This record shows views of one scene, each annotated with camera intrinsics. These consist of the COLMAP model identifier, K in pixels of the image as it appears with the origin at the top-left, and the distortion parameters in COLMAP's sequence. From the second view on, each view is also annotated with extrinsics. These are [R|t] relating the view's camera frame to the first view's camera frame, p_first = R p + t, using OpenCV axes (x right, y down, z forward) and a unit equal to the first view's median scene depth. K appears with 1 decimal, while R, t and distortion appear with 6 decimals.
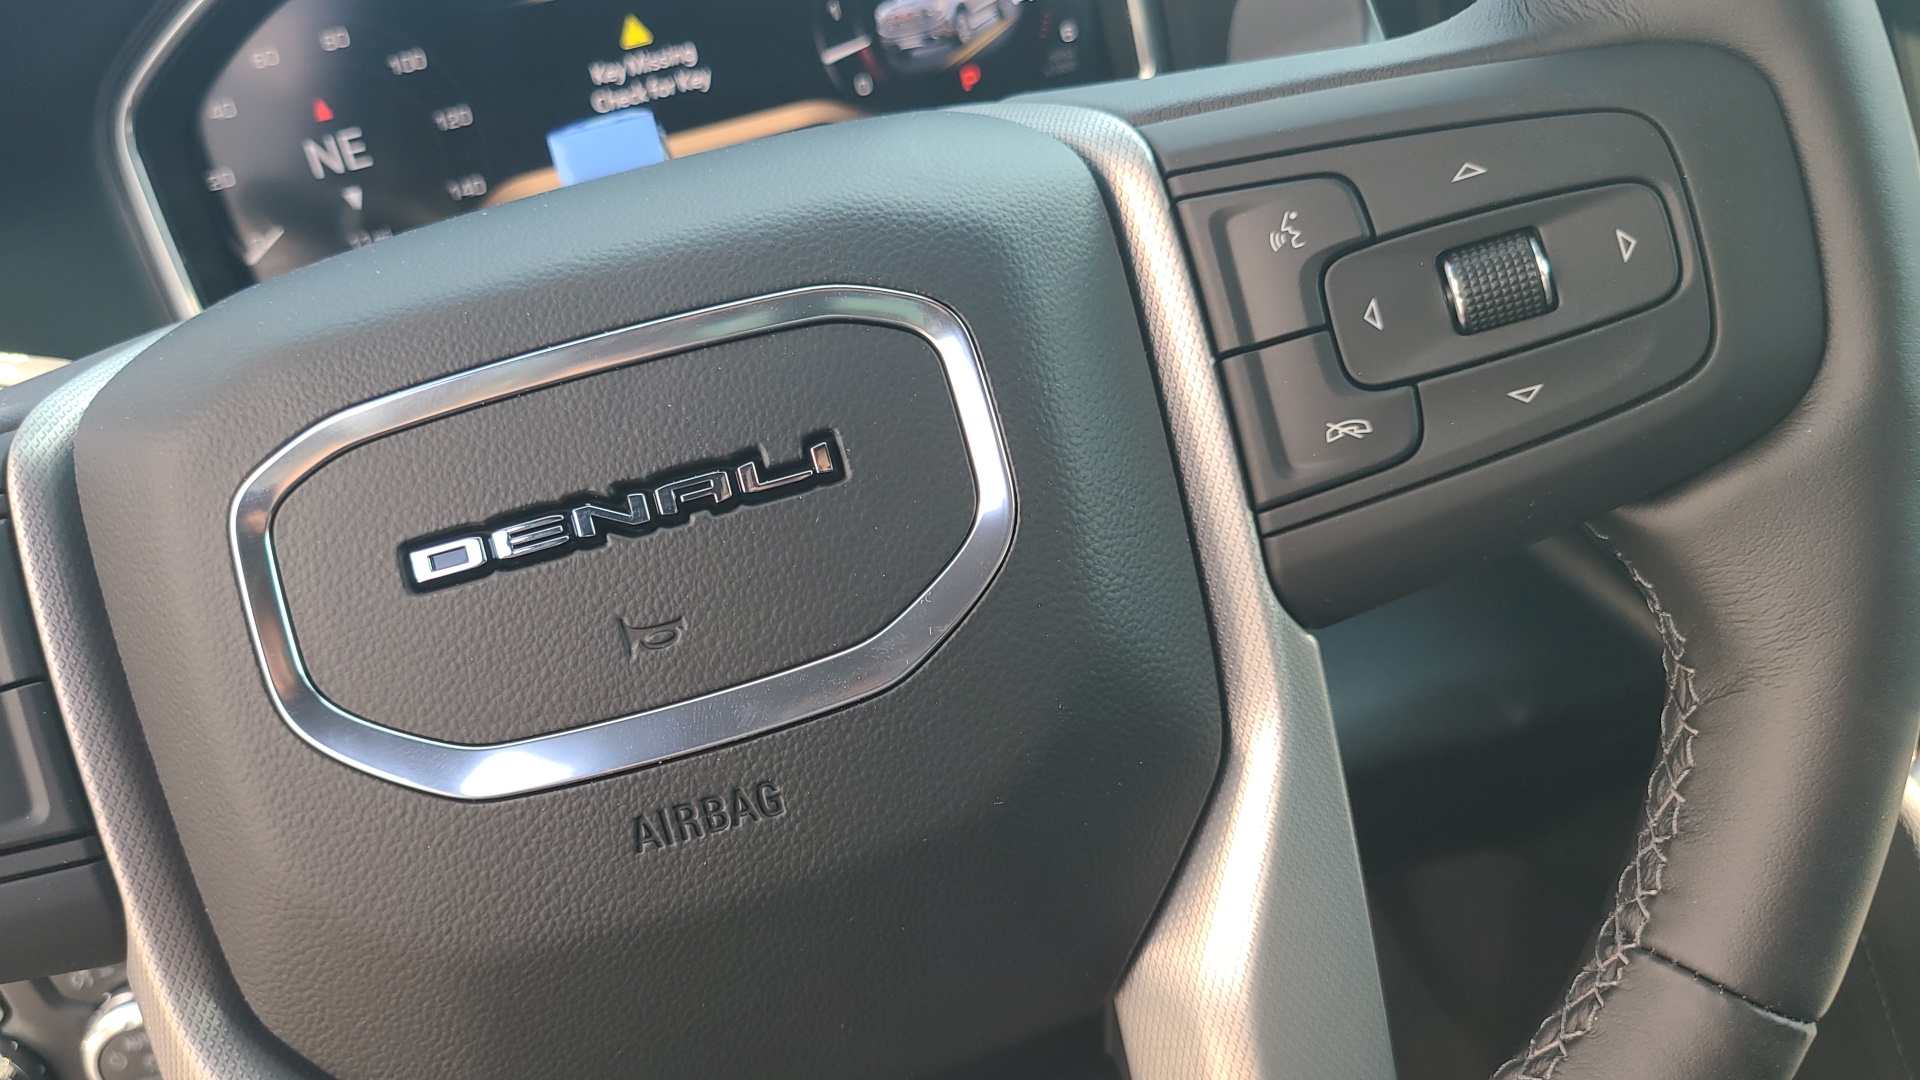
lens RADIAL K [[1475.5, 0, 935.0], [0, 1475.5, 523.8], [0, 0, 1]] dist [-0.006454, 0.005599]
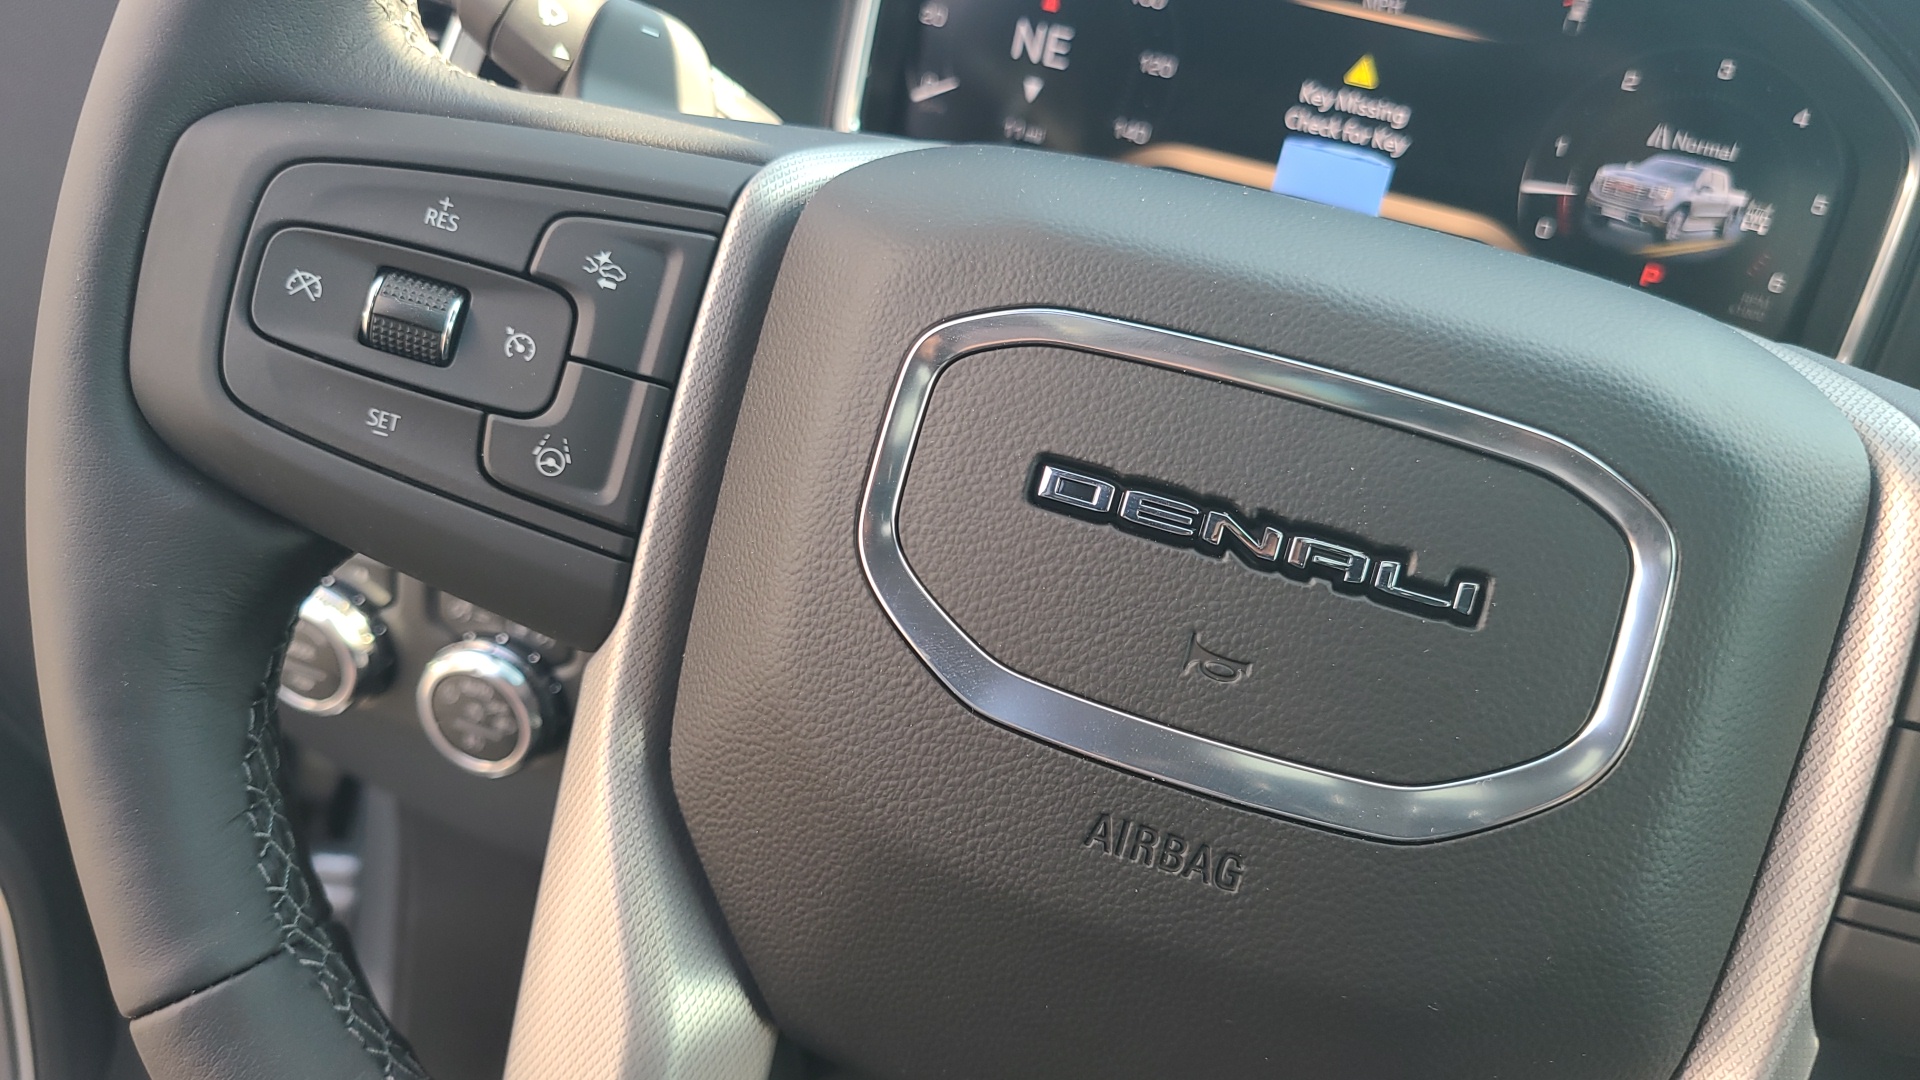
lens RADIAL K [[1481.4, 0, 960.0], [0, 1481.4, 540.0], [0, 0, 1]] dist [-0.005774, 0.002155]
pose [[0.837624, 0.511979, -0.190428, -0.185414], [-0.511925, 0.857373, 0.053332, 0.039120], [0.190573, 0.052813, 0.980251, 0.007701]]
